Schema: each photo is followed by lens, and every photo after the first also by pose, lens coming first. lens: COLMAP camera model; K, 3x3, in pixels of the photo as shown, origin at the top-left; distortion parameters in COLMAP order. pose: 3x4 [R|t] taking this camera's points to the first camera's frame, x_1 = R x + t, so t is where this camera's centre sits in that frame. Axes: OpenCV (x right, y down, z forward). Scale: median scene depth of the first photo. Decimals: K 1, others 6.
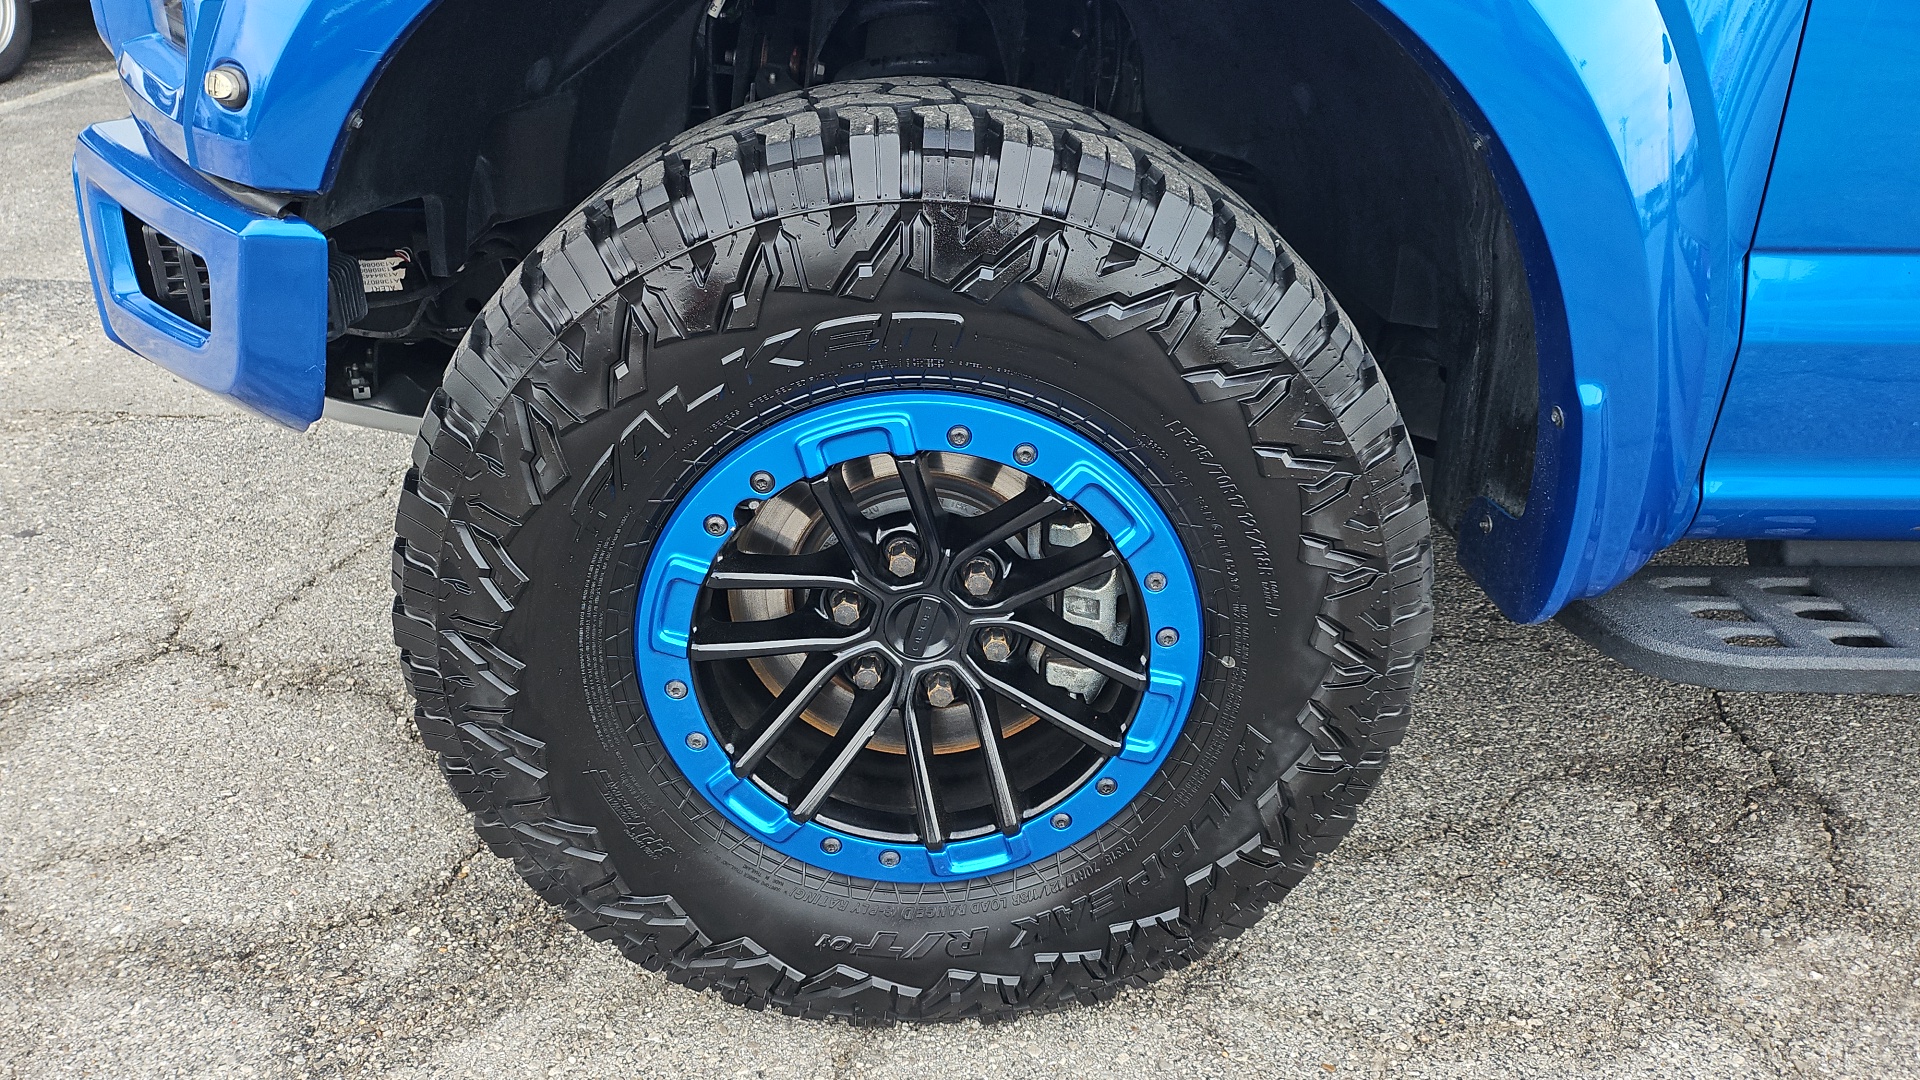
lens RADIAL K [[1343.3, 0, 969.6], [0, 1343.3, 523.7], [0, 0, 1]] dist [0.050836, -0.055680]
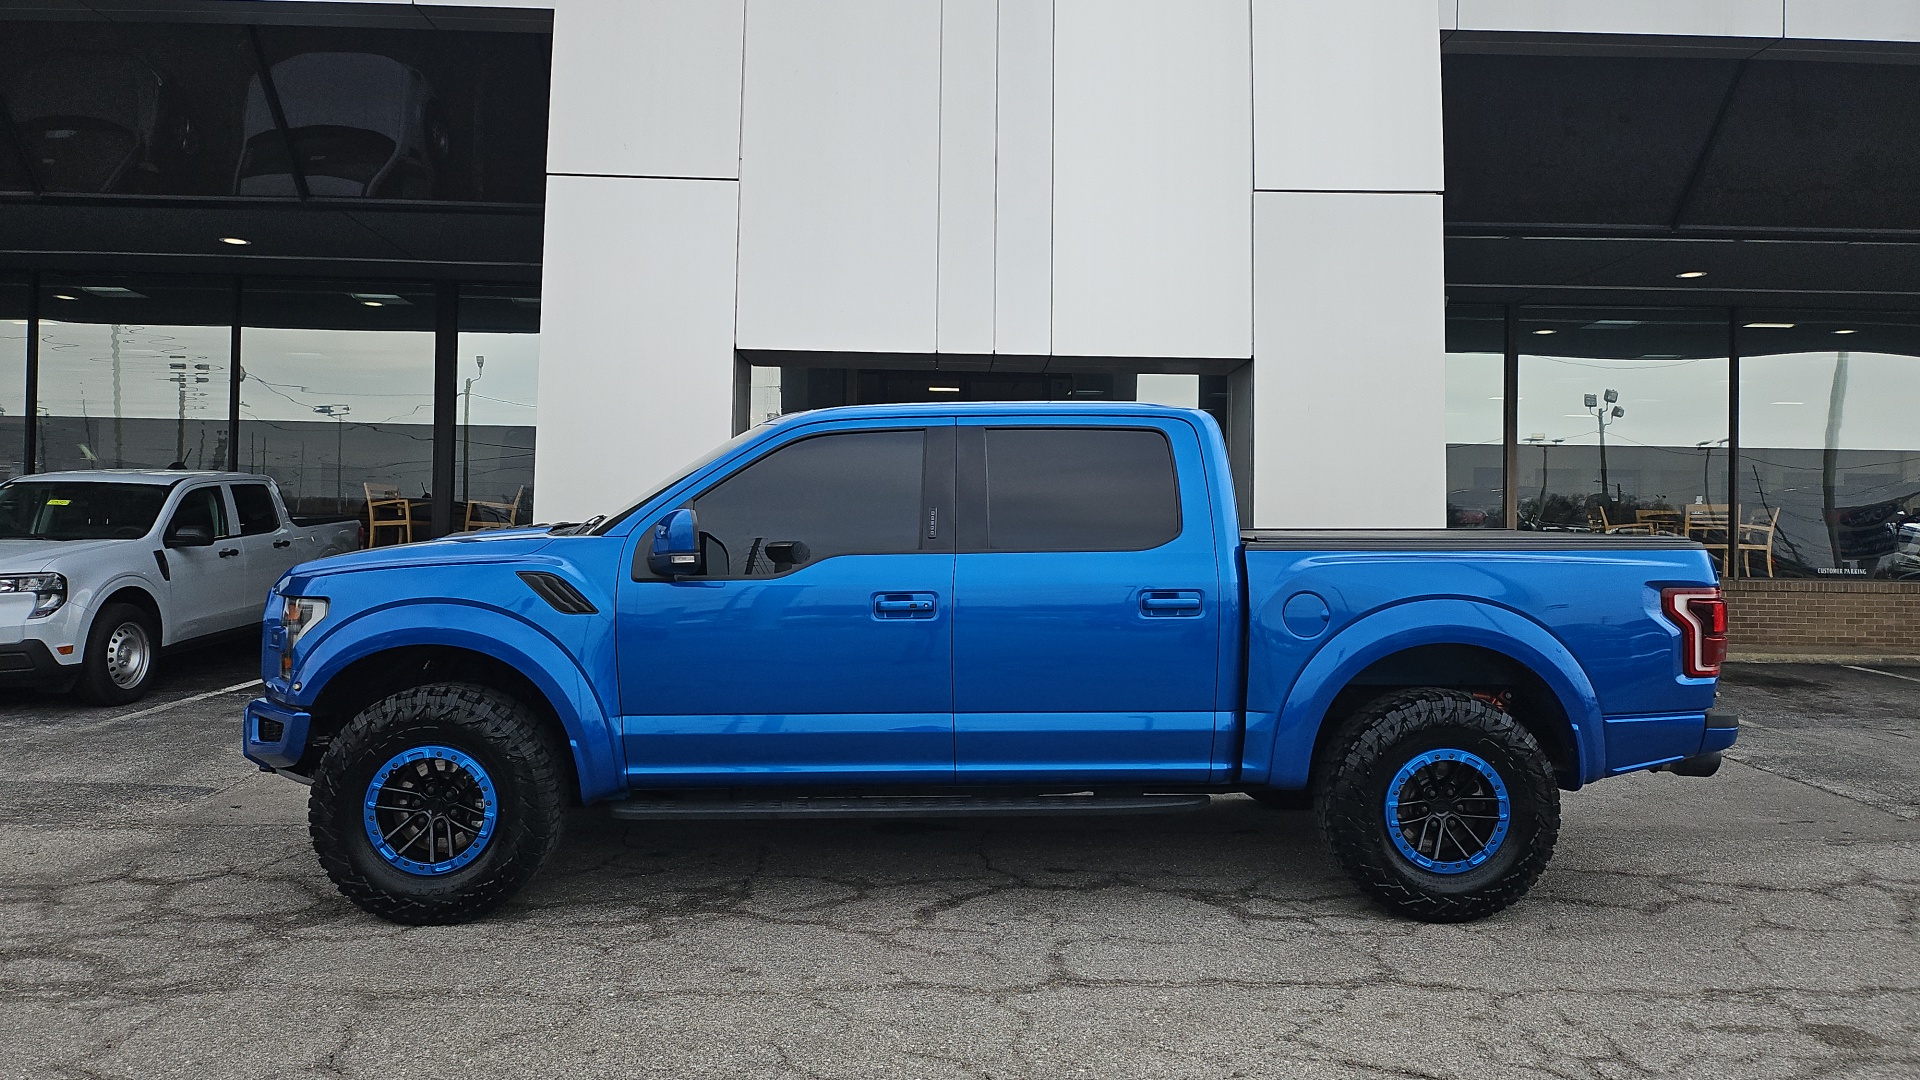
lens RADIAL K [[1373.1, 0, 960.0], [0, 1373.1, 540.0], [0, 0, 1]] dist [0.057199, 0.001740]
pose [[0.999881, -0.015195, -0.002498, 1.783193], [0.012768, 0.908756, -0.417132, 1.260222], [0.008608, 0.417050, 0.908843, -3.589623]]
